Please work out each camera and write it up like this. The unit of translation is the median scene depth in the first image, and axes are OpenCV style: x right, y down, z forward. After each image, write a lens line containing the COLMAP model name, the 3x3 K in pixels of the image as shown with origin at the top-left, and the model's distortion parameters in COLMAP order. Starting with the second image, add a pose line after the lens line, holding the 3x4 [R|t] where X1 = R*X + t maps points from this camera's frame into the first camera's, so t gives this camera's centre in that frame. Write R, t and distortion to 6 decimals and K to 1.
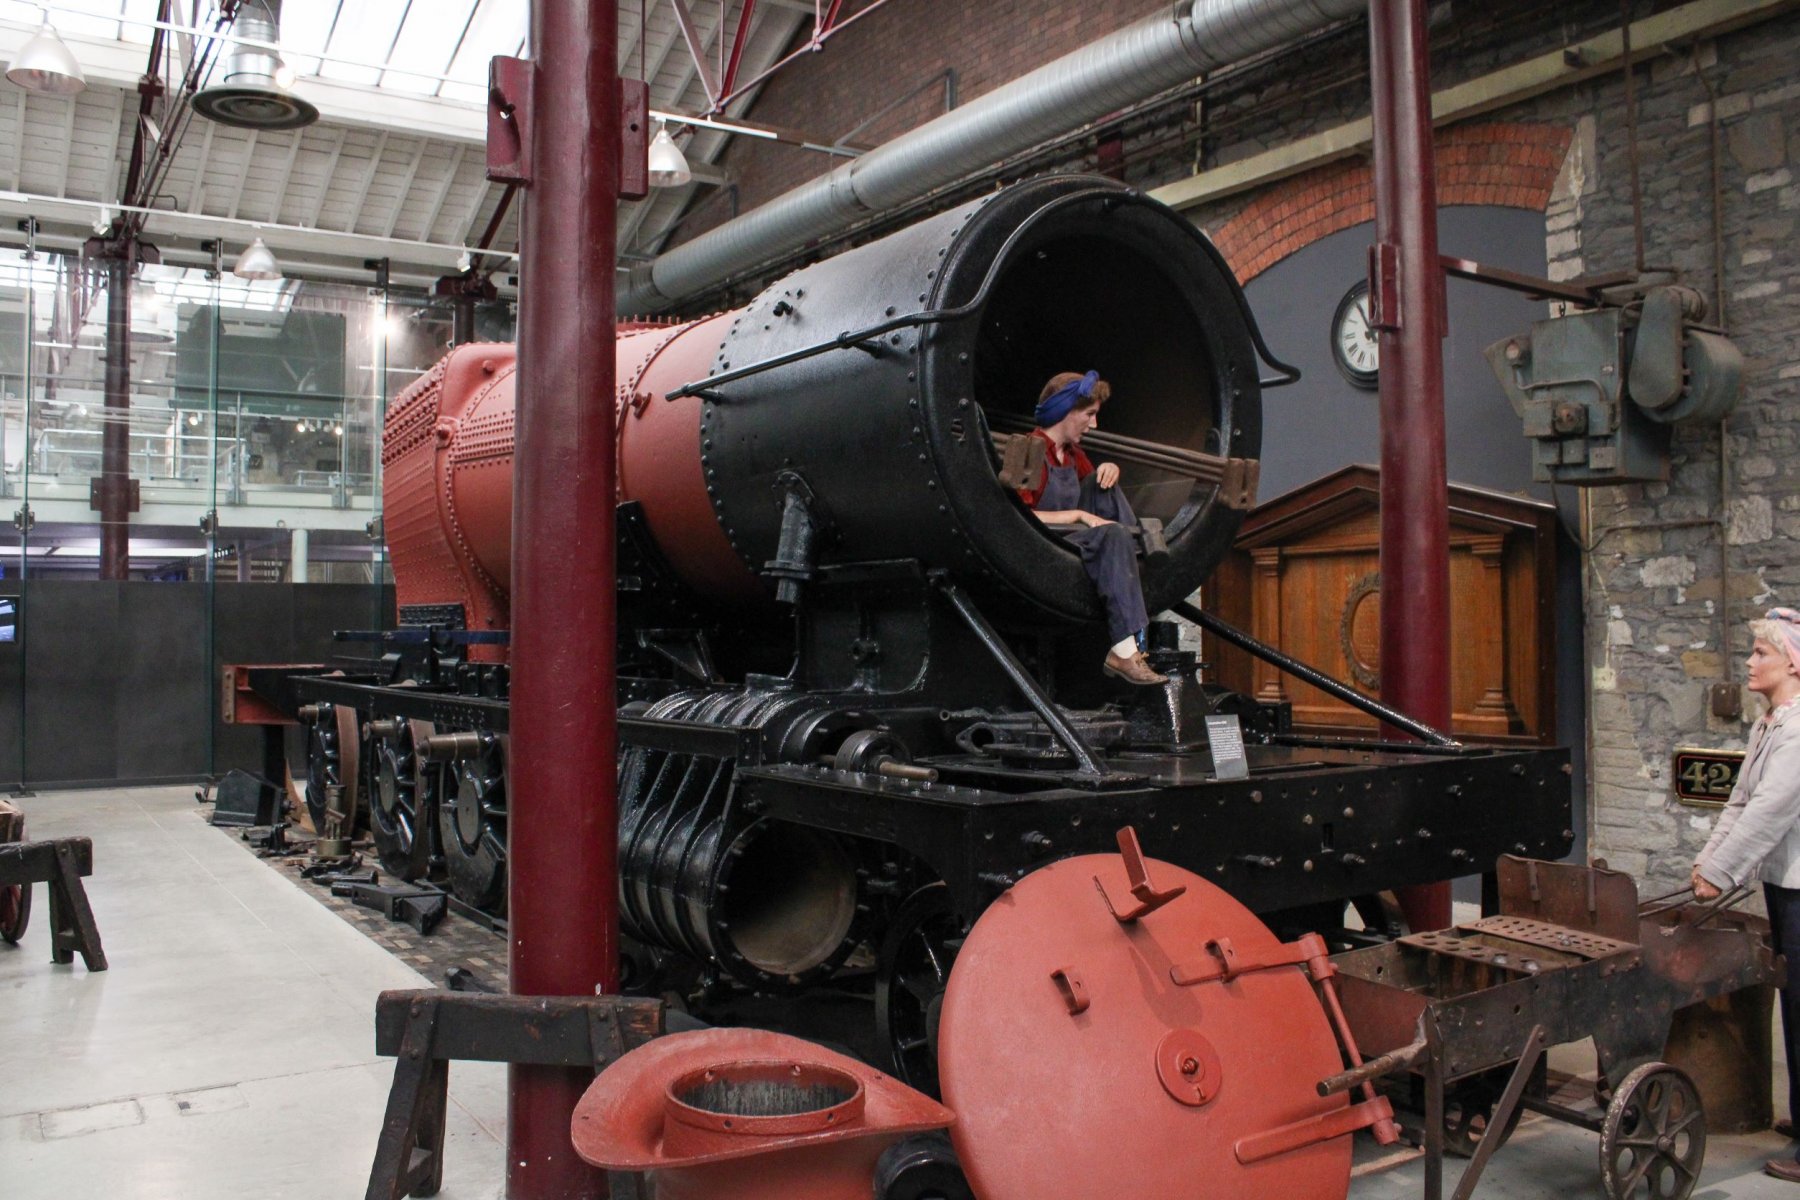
lens RADIAL K [[1471.3, 0, 841.5], [0, 1471.3, 598.0], [0, 0, 1]] dist [-0.079689, 0.012896]
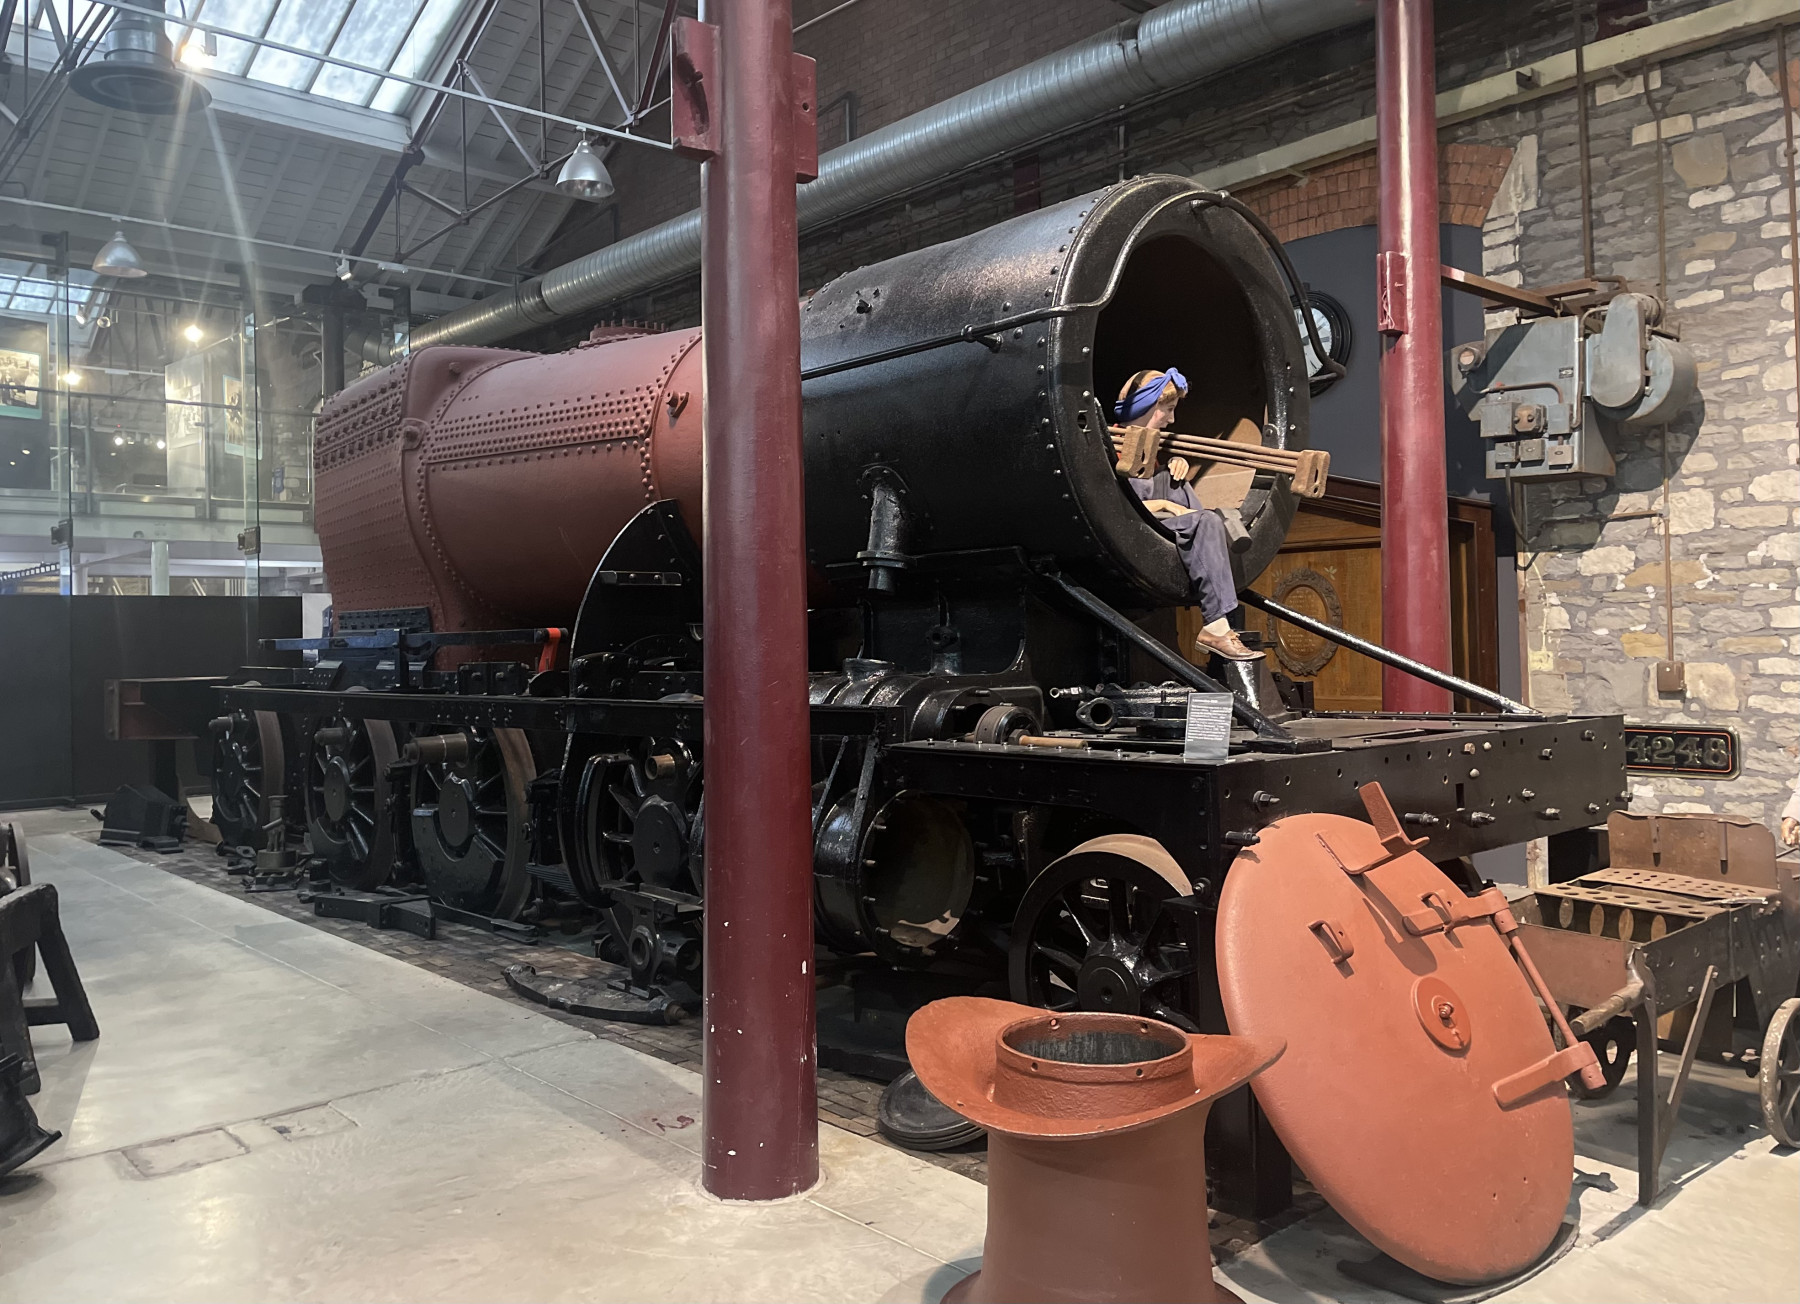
lens RADIAL K [[1369.0, 0, 865.5], [0, 1369.0, 623.2], [0, 0, 1]] dist [0.144819, -0.194130]
pose [[0.989802, -0.012887, 0.141868, -0.134209], [0.011576, 0.999882, 0.010065, 0.012073], [-0.141982, -0.008320, 0.989834, 0.027379]]
